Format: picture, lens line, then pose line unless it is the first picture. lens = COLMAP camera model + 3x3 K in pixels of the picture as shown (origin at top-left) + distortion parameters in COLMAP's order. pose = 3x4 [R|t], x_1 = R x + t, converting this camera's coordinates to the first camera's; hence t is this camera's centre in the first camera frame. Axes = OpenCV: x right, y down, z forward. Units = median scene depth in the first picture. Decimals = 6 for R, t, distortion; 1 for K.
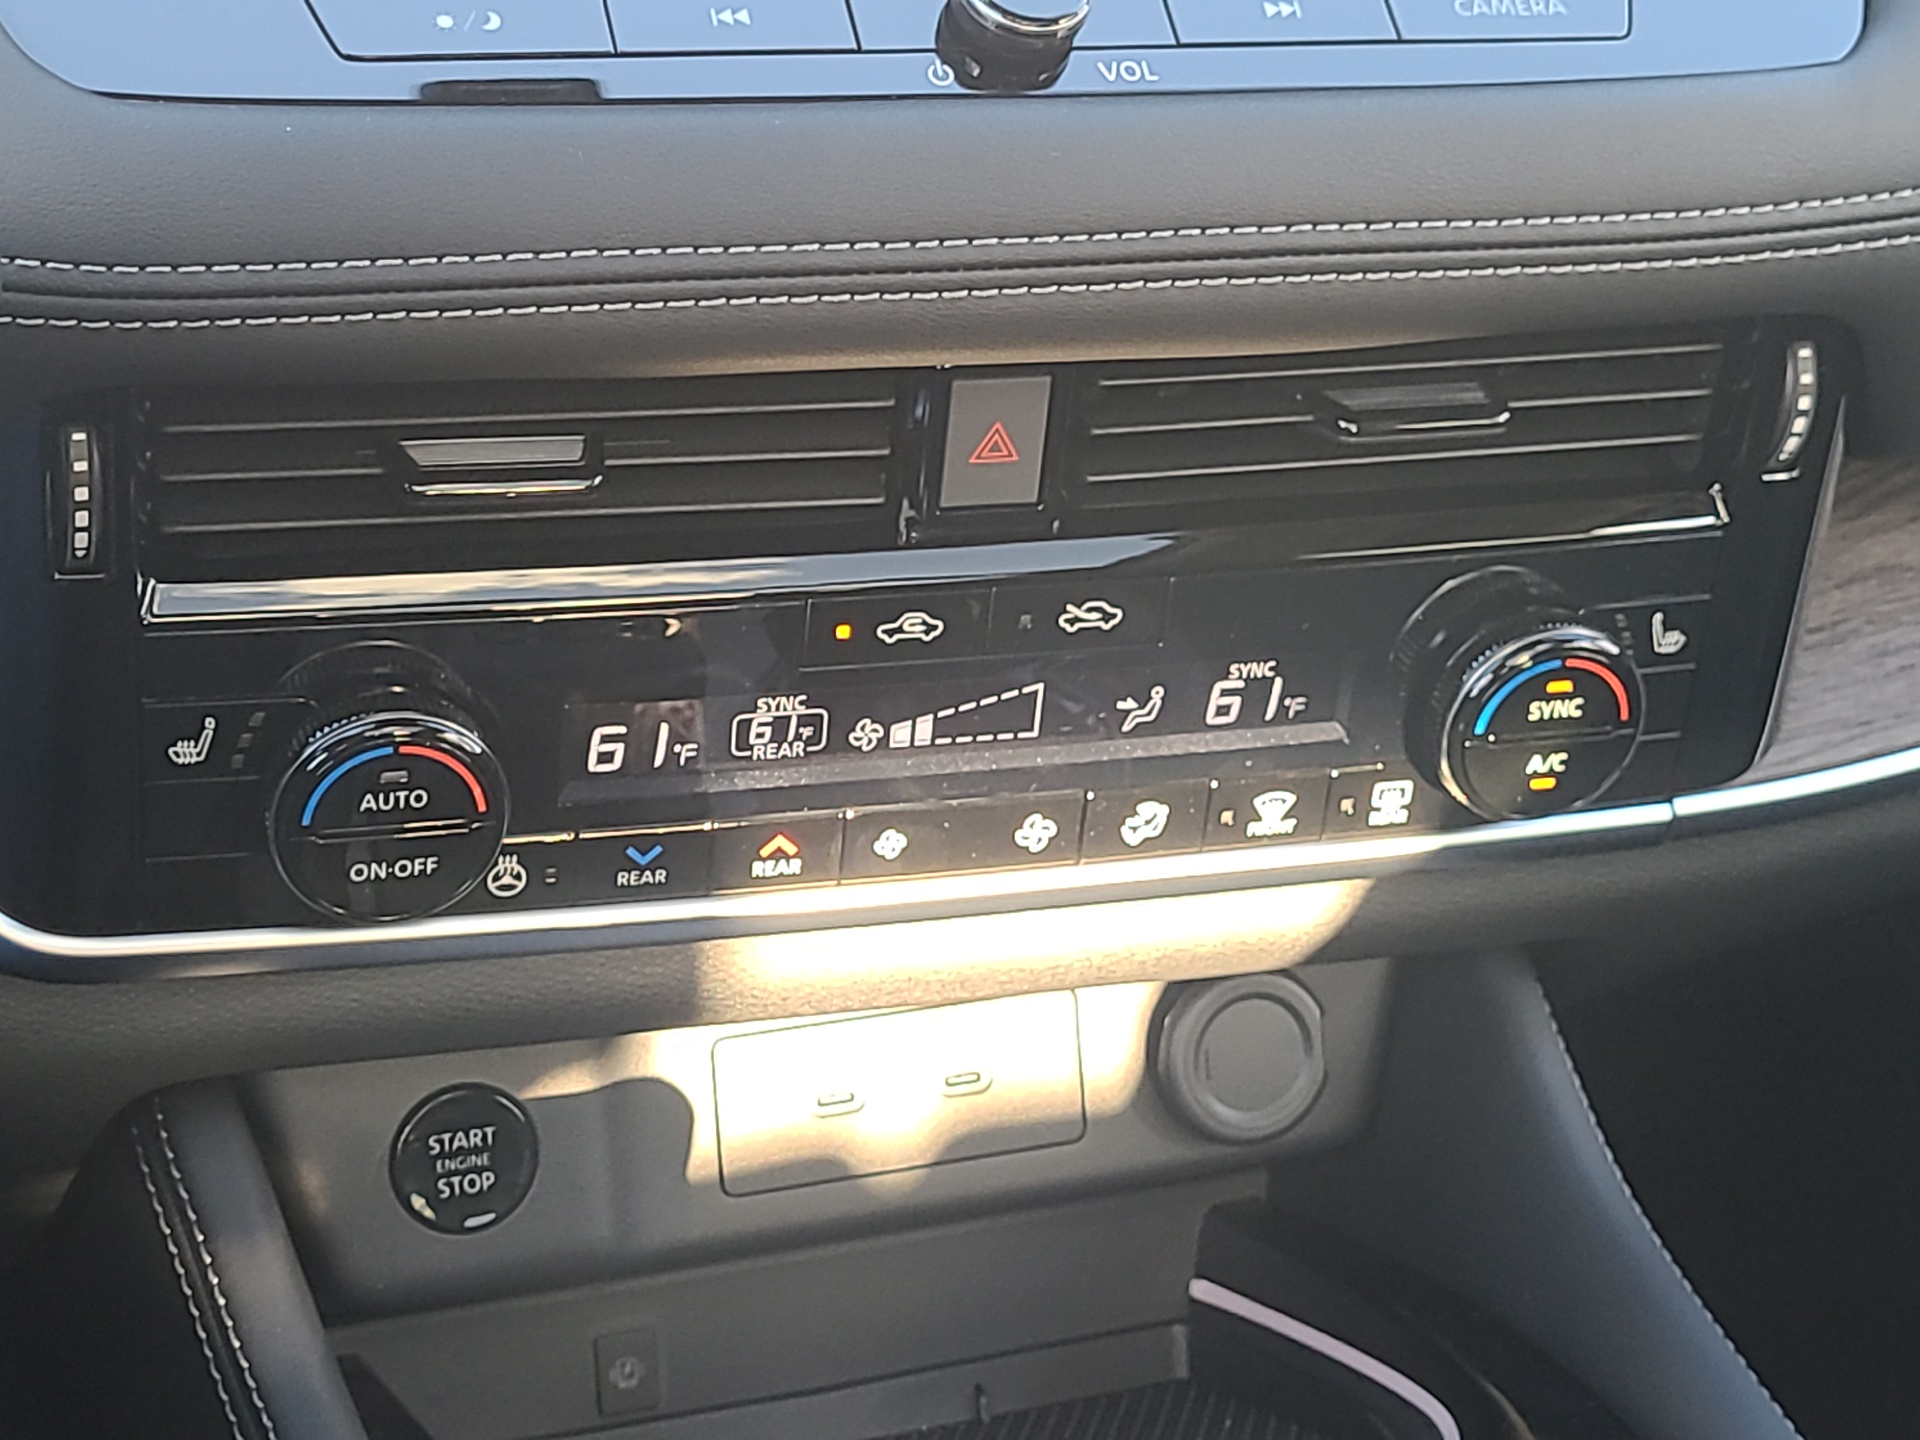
lens RADIAL K [[3695.2, 0, 917.0], [0, 3695.2, 678.7], [0, 0, 1]] dist [0.022694, -0.115553]
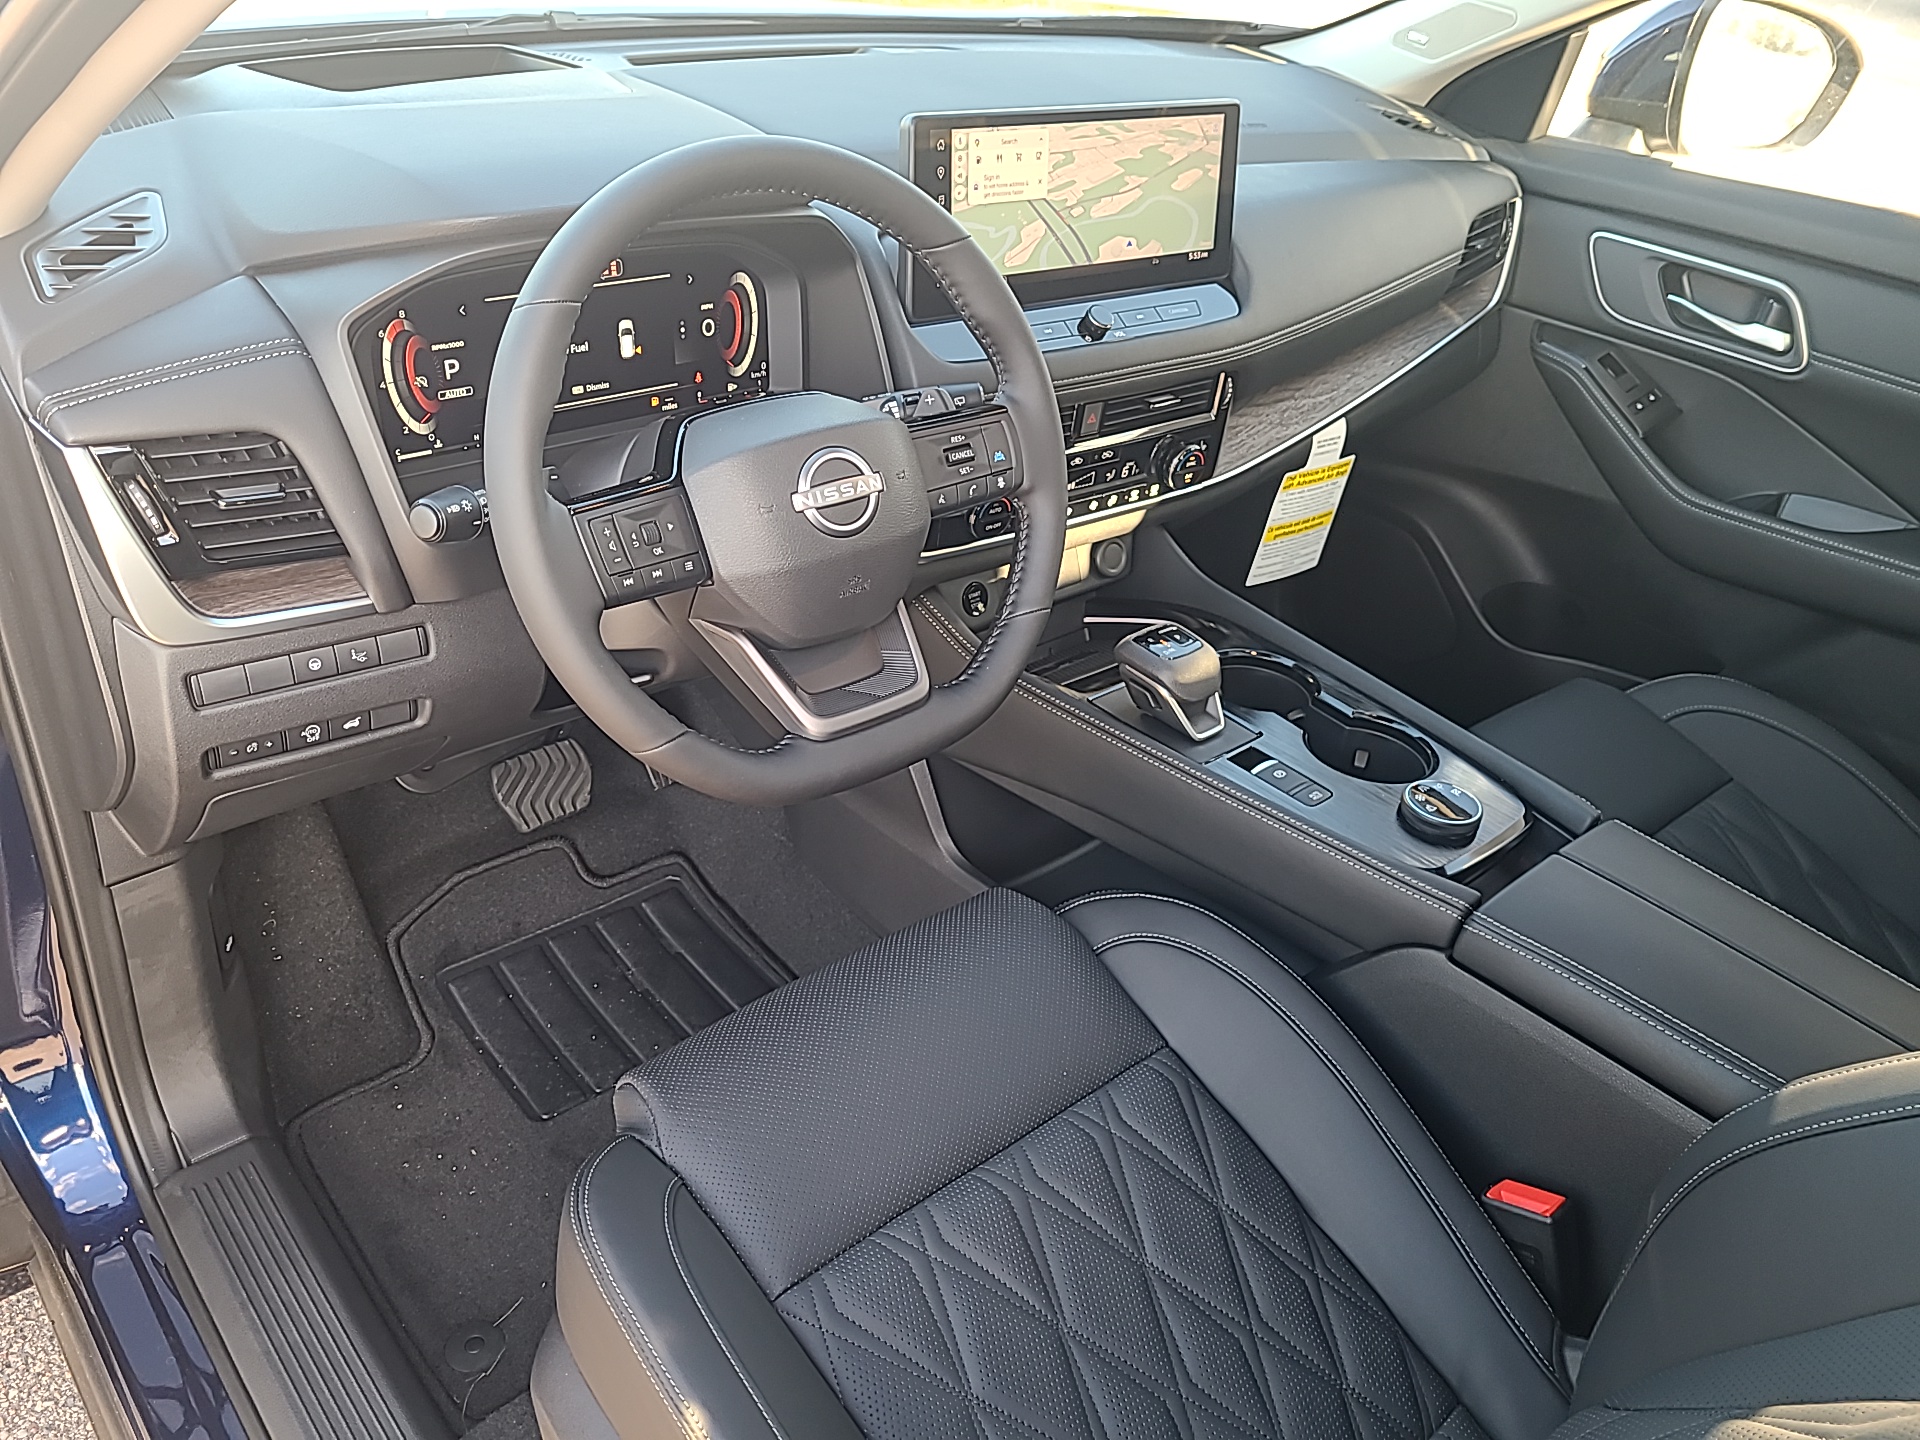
lens RADIAL K [[1449.2, 0, 917.7], [0, 1449.2, 712.3], [0, 0, 1]] dist [0.027157, -0.002423]
pose [[0.945654, -0.173966, 0.274727, -0.719916], [0.141316, 0.980768, 0.134622, 0.020872], [-0.292863, -0.088482, 0.952052, -0.671953]]
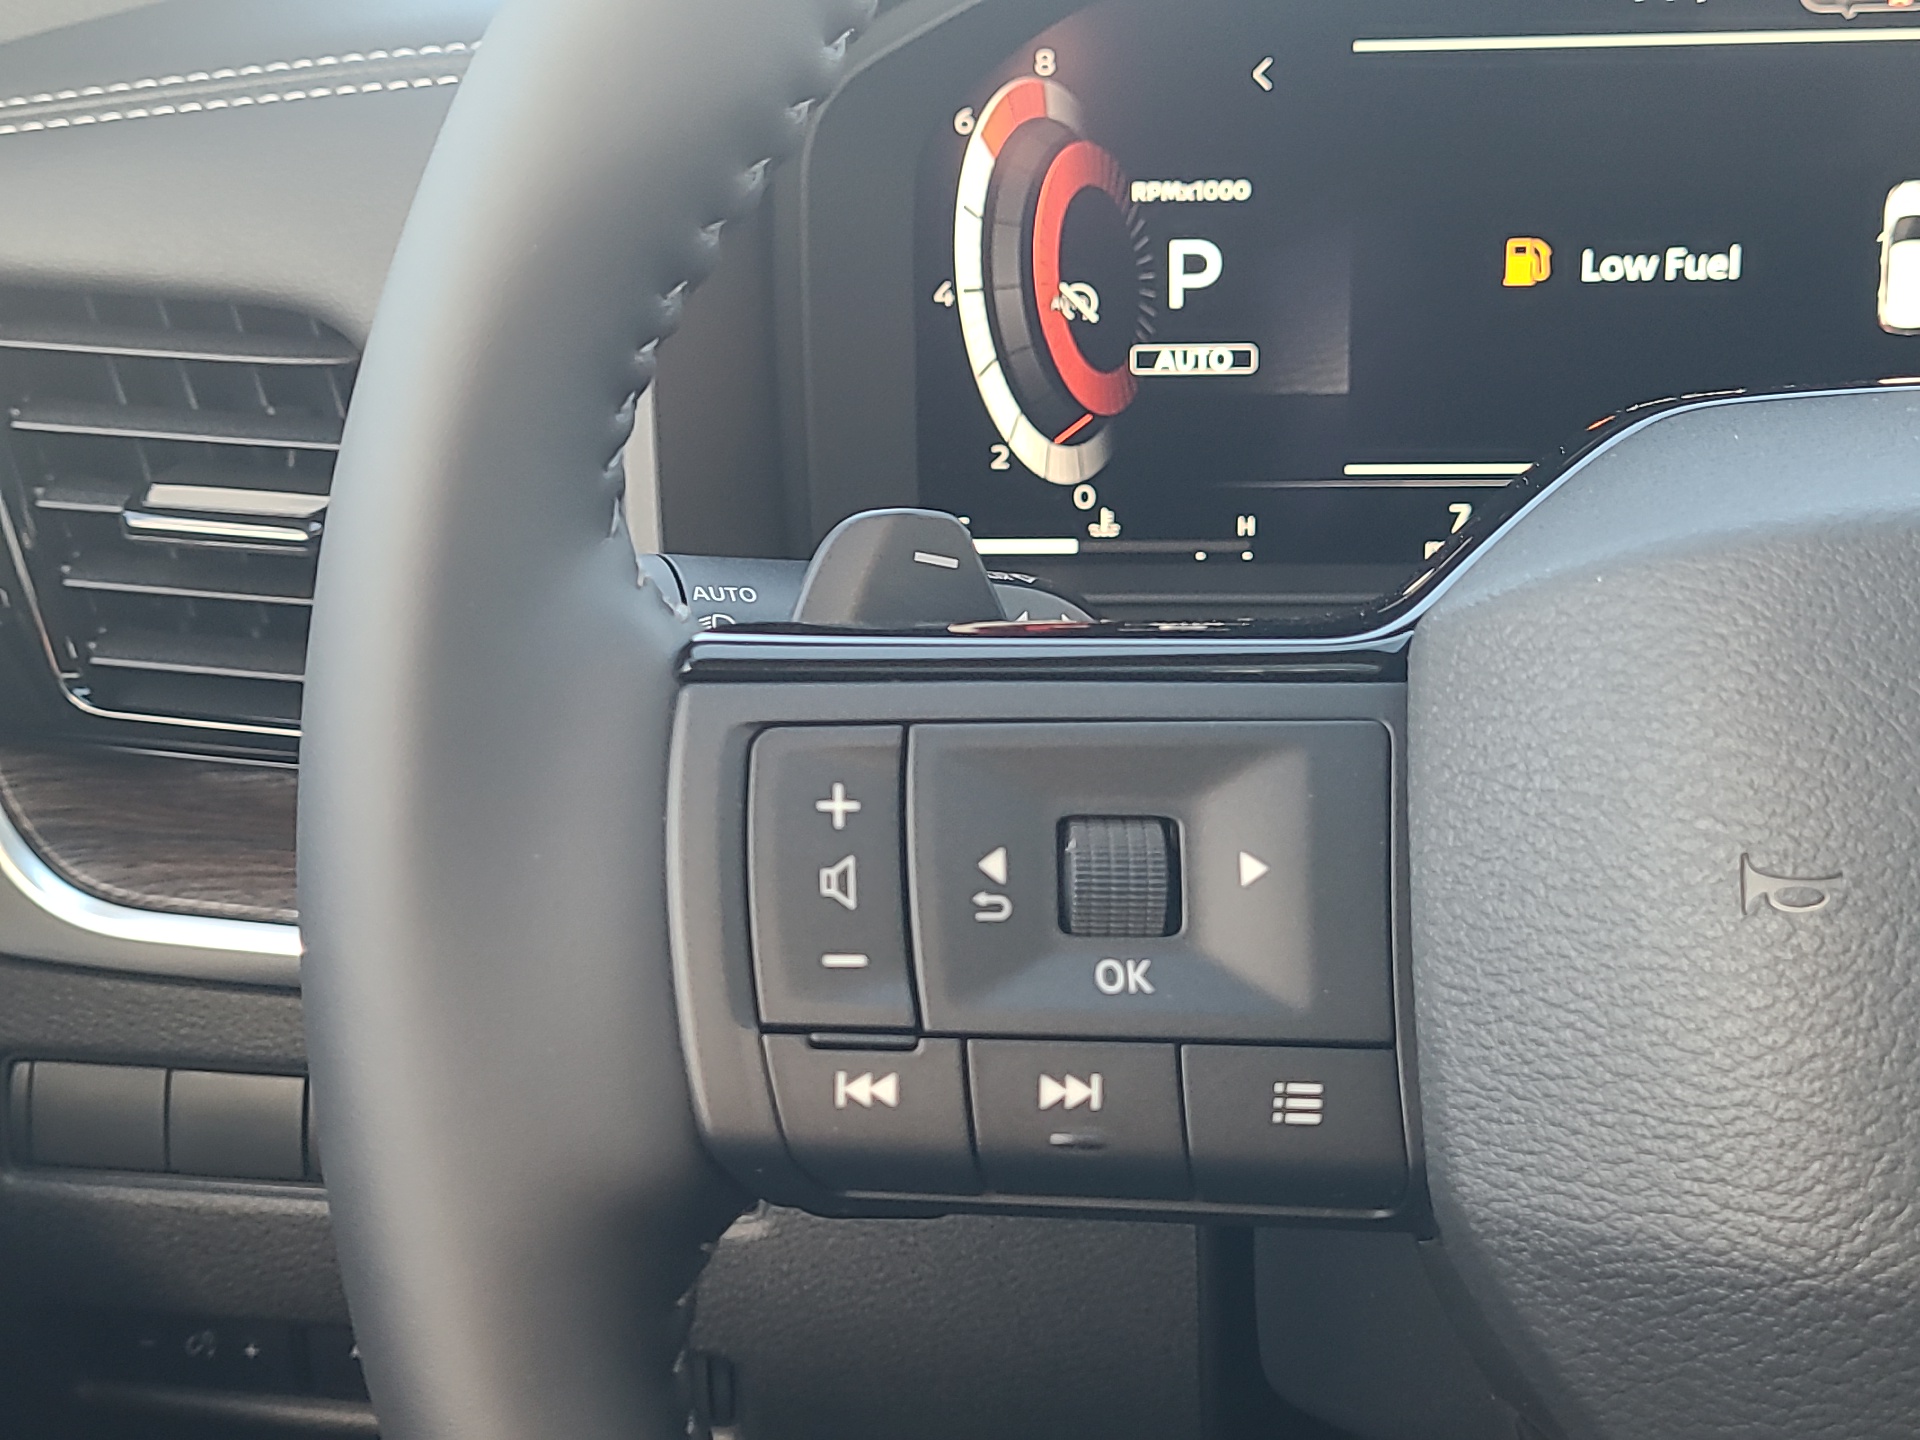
lens RADIAL K [[2815.0, 0, 897.8], [0, 2815.0, 717.4], [0, 0, 1]] dist [0.023617, -0.018837]
pose [[0.892560, 0.057434, -0.447257, -0.423599], [-0.113485, 0.988542, -0.099532, 0.028603], [0.436416, 0.139595, 0.888850, 0.109212]]
